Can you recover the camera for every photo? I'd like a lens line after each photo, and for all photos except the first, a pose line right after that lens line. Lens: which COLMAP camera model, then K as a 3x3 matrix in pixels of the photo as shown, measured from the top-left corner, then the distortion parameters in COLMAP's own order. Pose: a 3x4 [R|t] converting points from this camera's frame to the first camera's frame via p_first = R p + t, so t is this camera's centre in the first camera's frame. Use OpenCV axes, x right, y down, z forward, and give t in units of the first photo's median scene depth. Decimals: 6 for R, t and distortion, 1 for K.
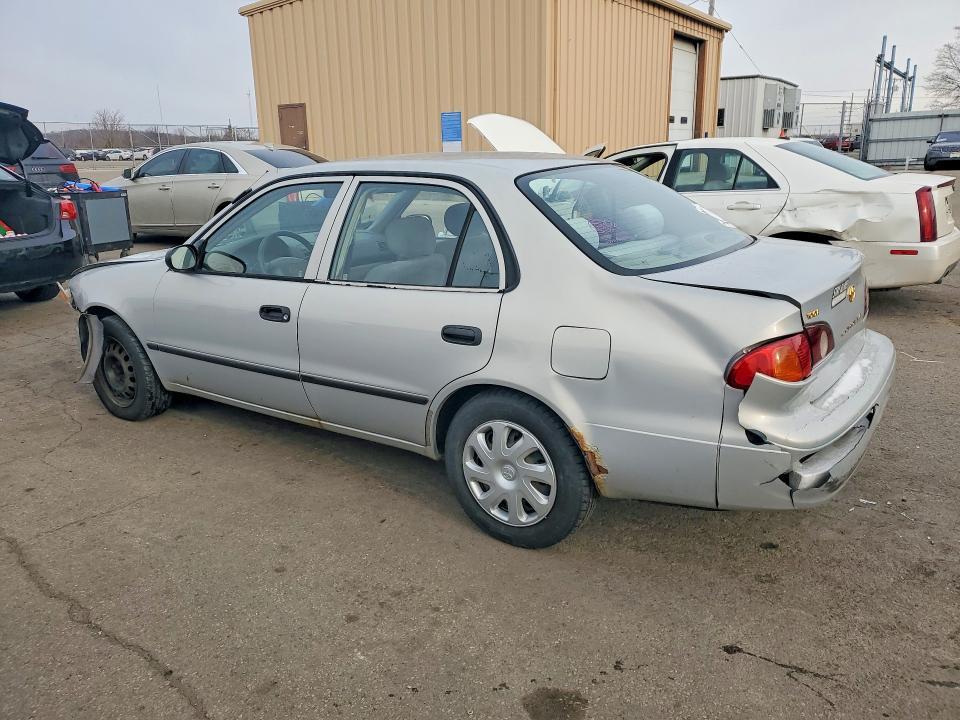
lens RADIAL K [[657.0, 0, 486.0], [0, 657.0, 362.7], [0, 0, 1]] dist [0.049072, -0.049075]
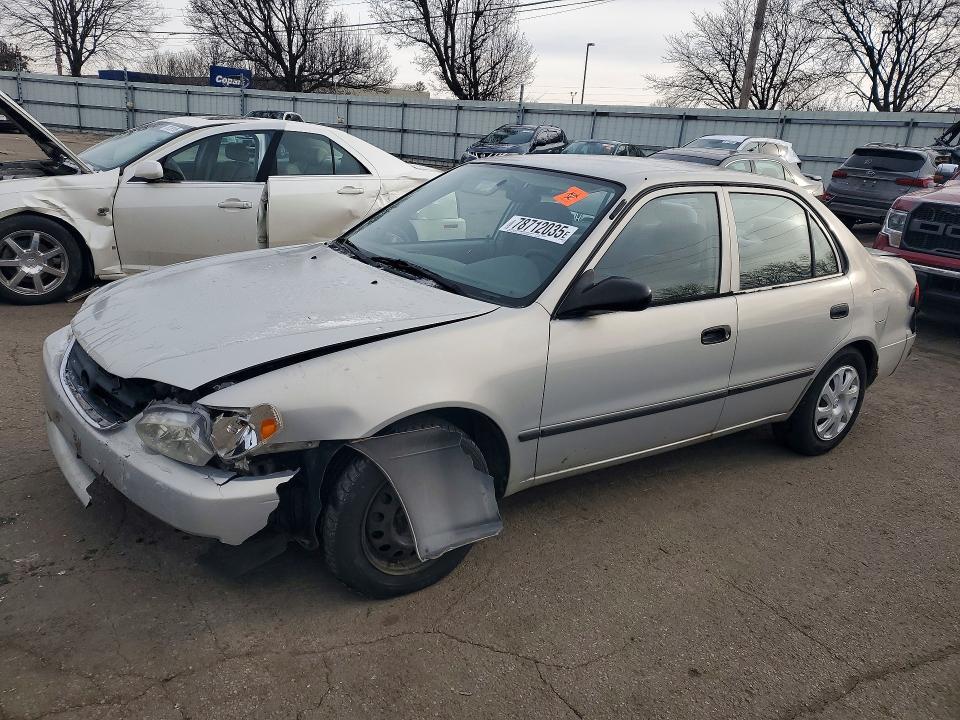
lens RADIAL K [[657.0, 0, 486.0], [0, 657.0, 362.7], [0, 0, 1]] dist [0.049072, -0.049075]
pose [[0.433004, -0.237861, 0.869442, -1.296481], [0.197813, 0.966117, 0.165794, -0.258445], [-0.879419, 0.100197, 0.465385, 0.863461]]
